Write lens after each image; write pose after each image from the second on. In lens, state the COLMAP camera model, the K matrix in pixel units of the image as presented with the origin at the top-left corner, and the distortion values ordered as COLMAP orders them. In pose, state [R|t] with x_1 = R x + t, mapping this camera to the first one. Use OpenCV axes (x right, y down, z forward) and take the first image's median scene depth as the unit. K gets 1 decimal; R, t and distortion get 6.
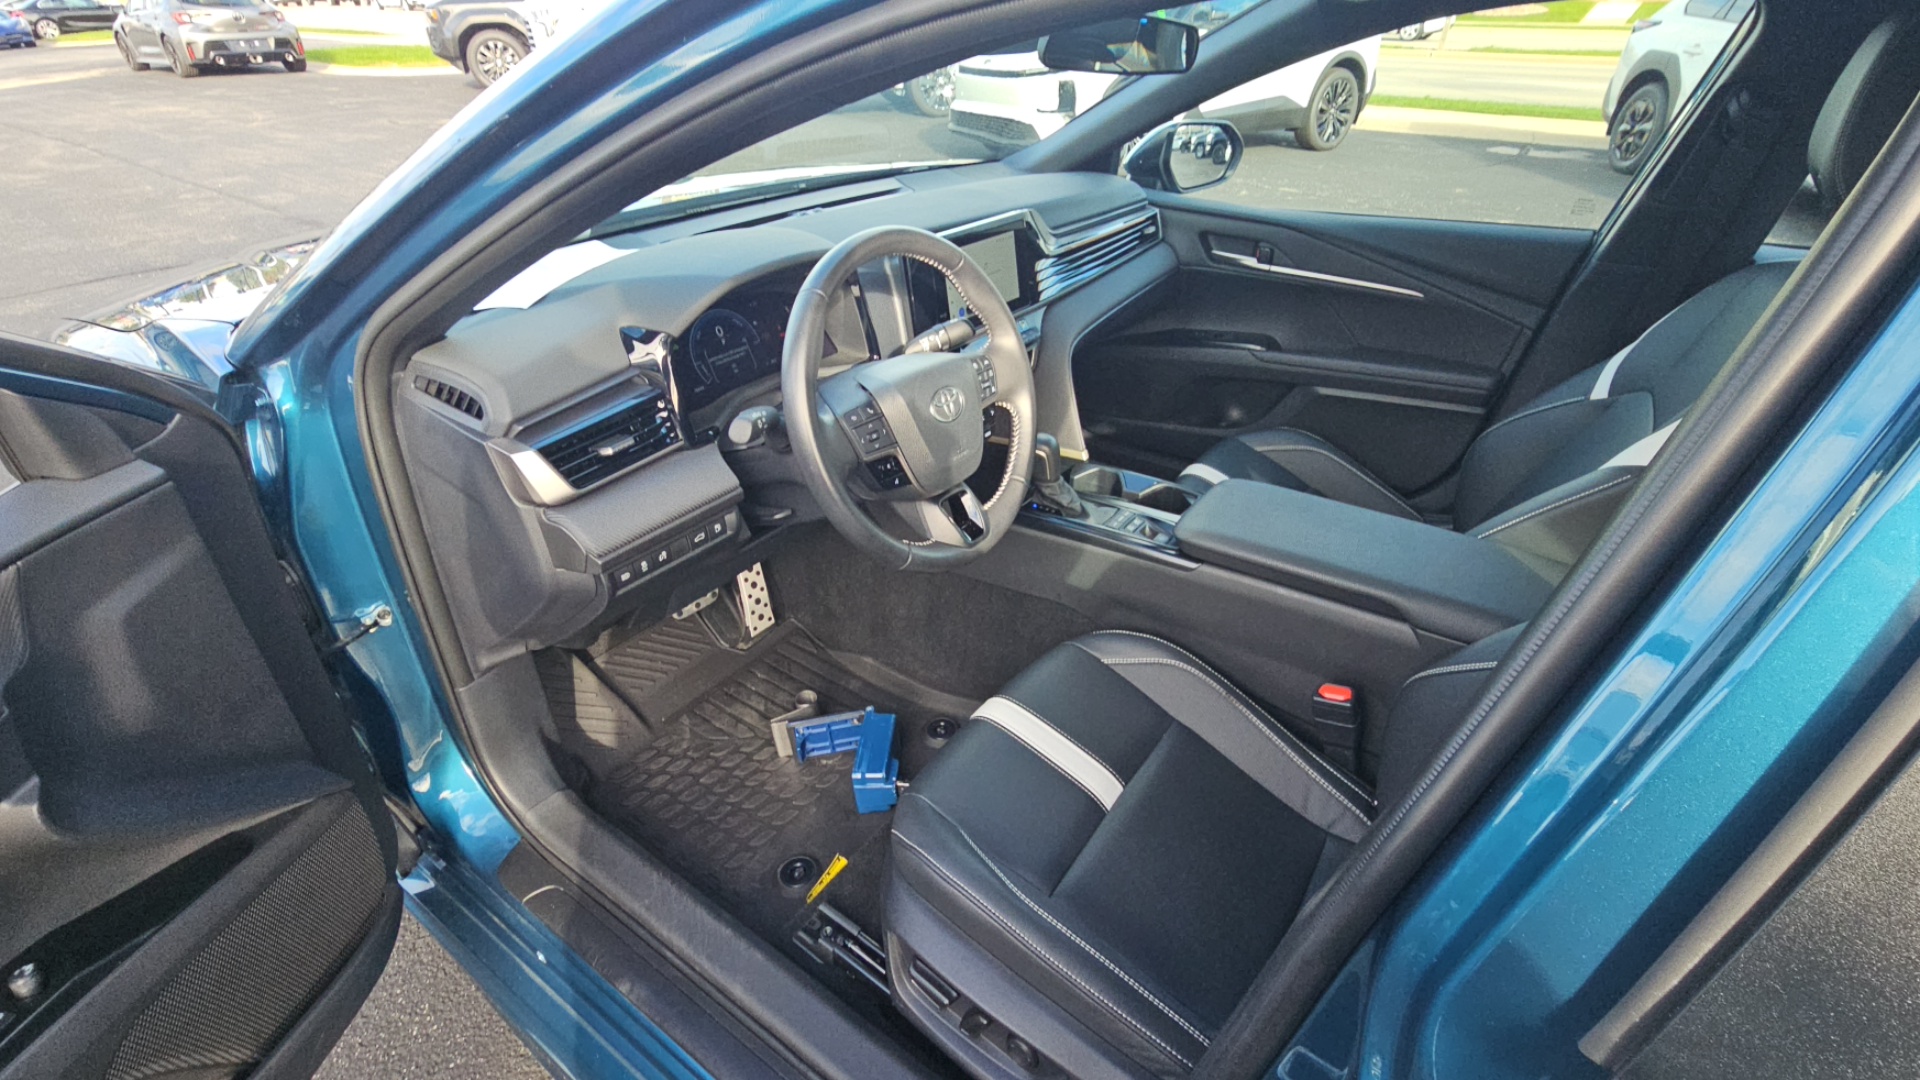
lens RADIAL K [[857.1, 0, 983.6], [0, 857.1, 542.4], [0, 0, 1]] dist [0.010467, -0.007542]
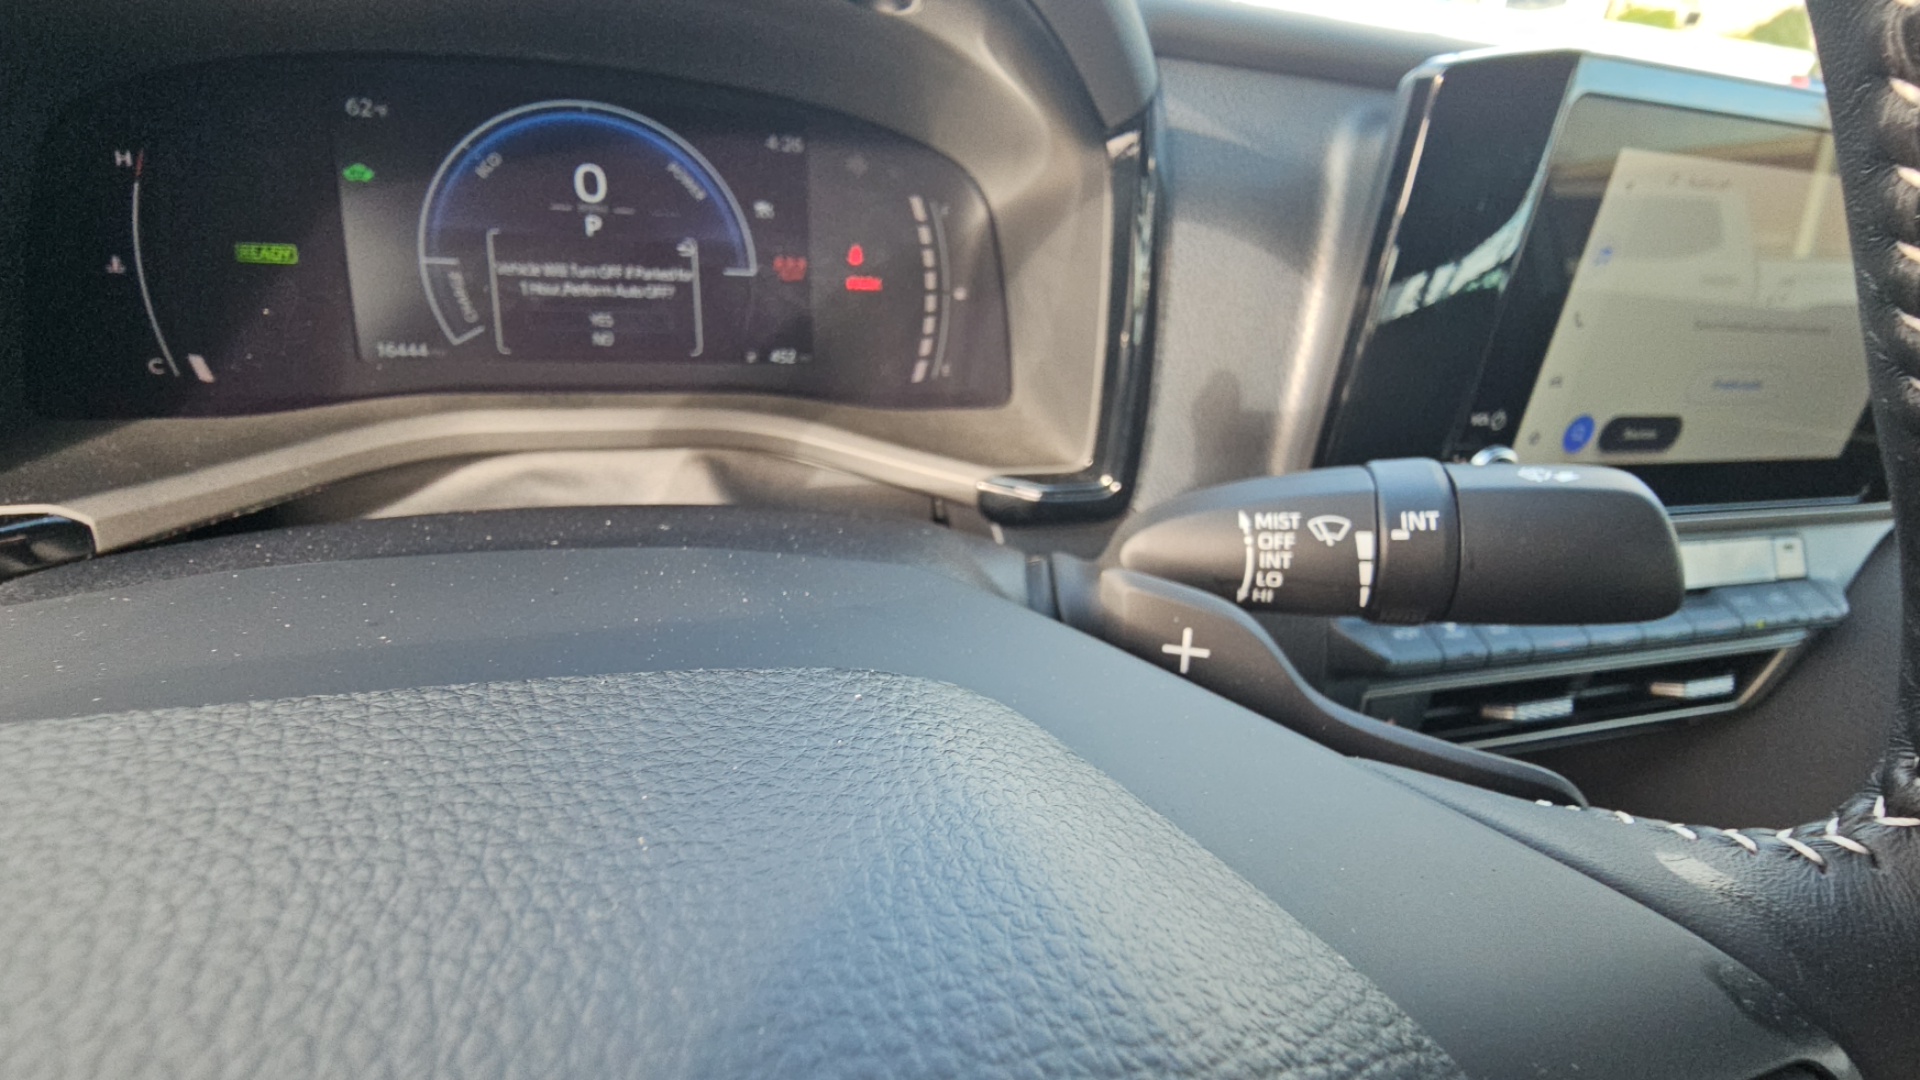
lens RADIAL K [[857.1, 0, 975.0], [0, 857.1, 556.2], [0, 0, 1]] dist [0.010467, -0.007542]
pose [[0.785810, 0.419674, -0.454287, -0.023983], [-0.427568, 0.899366, 0.091247, -0.136002], [0.446865, 0.122536, 0.886170, 0.519402]]
